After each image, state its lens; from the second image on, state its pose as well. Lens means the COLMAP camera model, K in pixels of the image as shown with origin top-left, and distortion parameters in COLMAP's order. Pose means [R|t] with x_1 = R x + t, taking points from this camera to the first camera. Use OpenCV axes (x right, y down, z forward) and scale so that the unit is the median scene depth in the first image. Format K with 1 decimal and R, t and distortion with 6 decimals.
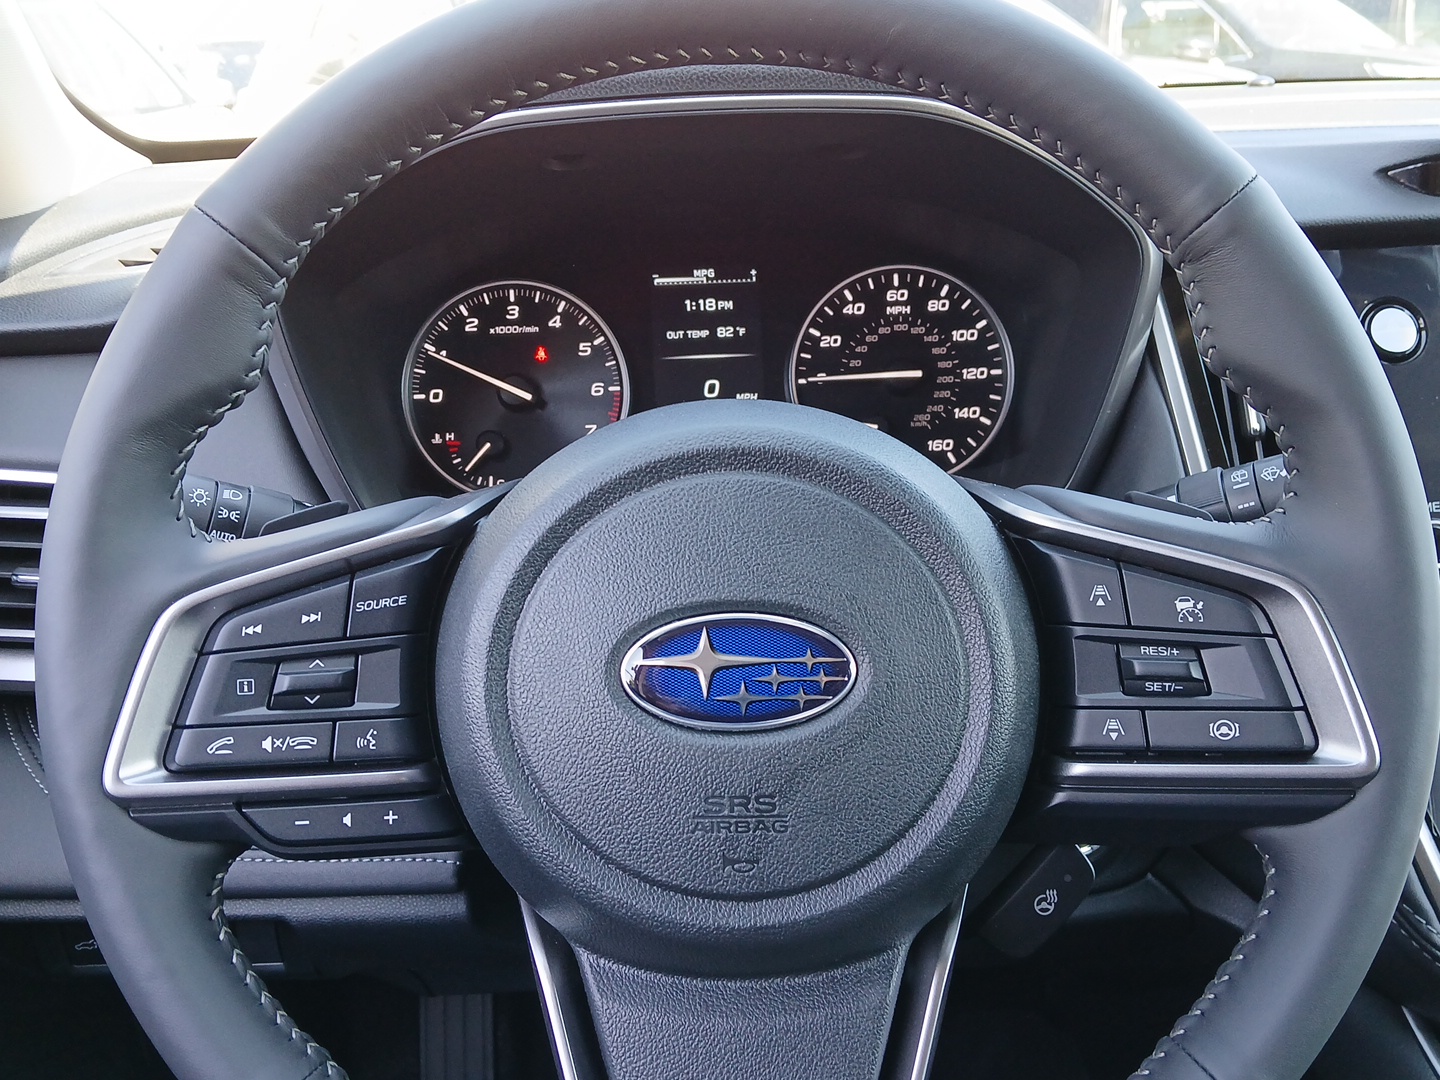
lens RADIAL K [[1245.7, 0, 713.9], [0, 1245.7, 552.9], [0, 0, 1]] dist [0.093009, -0.104759]
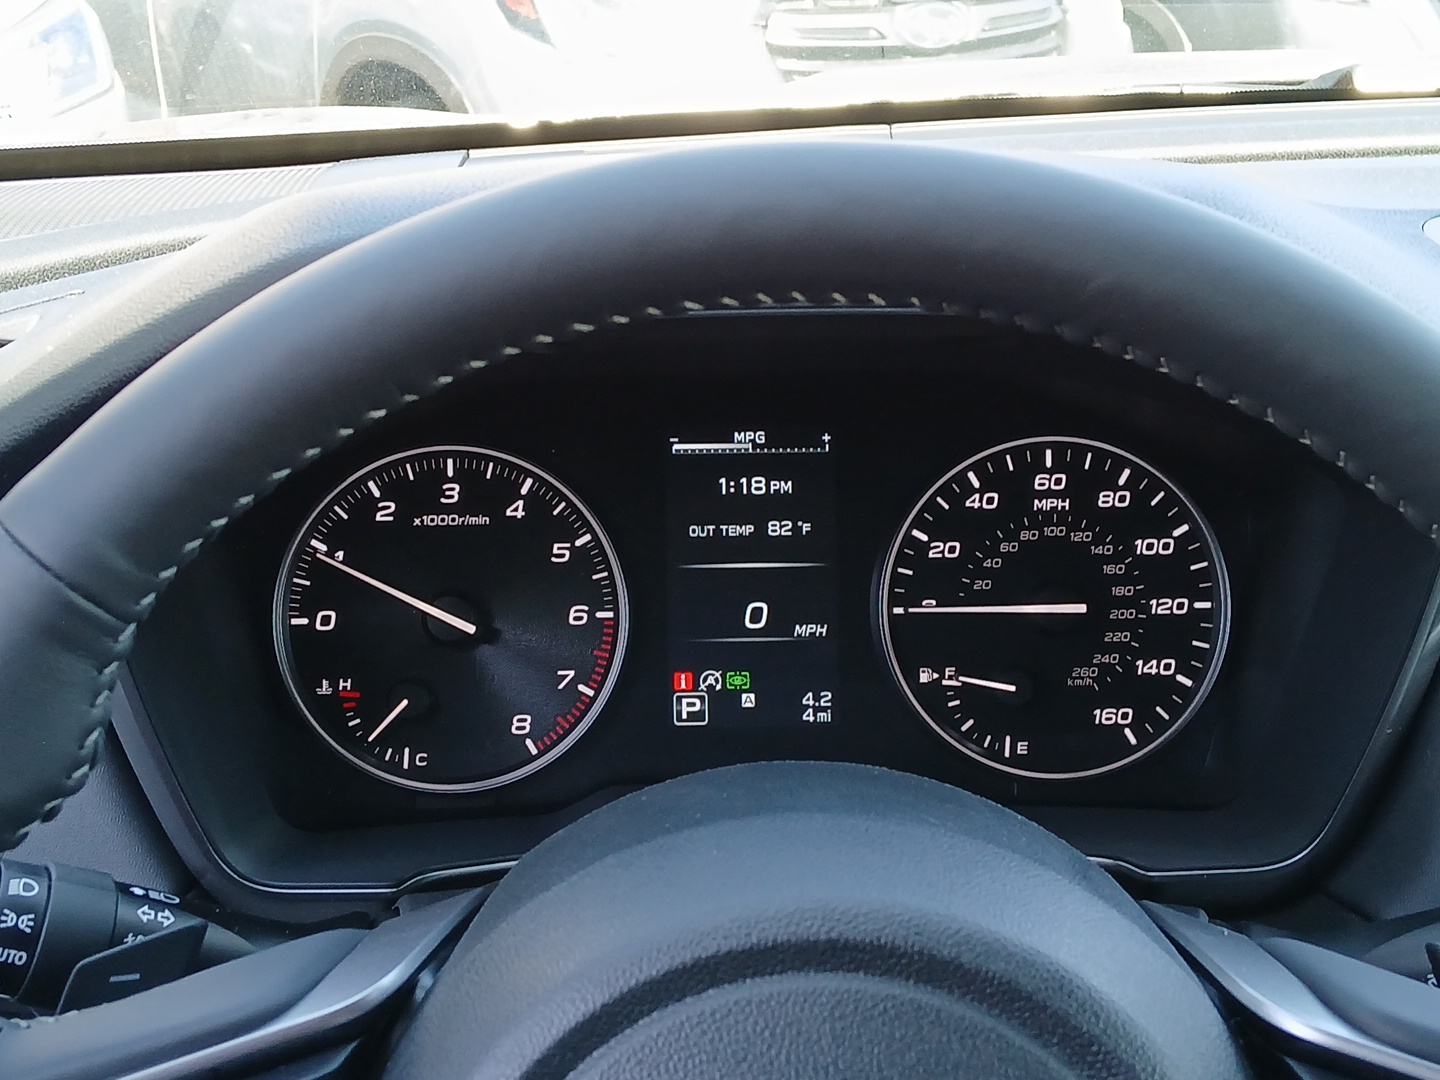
lens RADIAL K [[1971.0, 0, 711.8], [0, 1971.0, 548.8], [0, 0, 1]] dist [0.104911, 0.000000]
pose [[0.999582, 0.028626, 0.004126, -0.051880], [-0.028505, 0.999234, -0.026814, -0.241154], [-0.004891, 0.026685, 0.999632, -0.017716]]
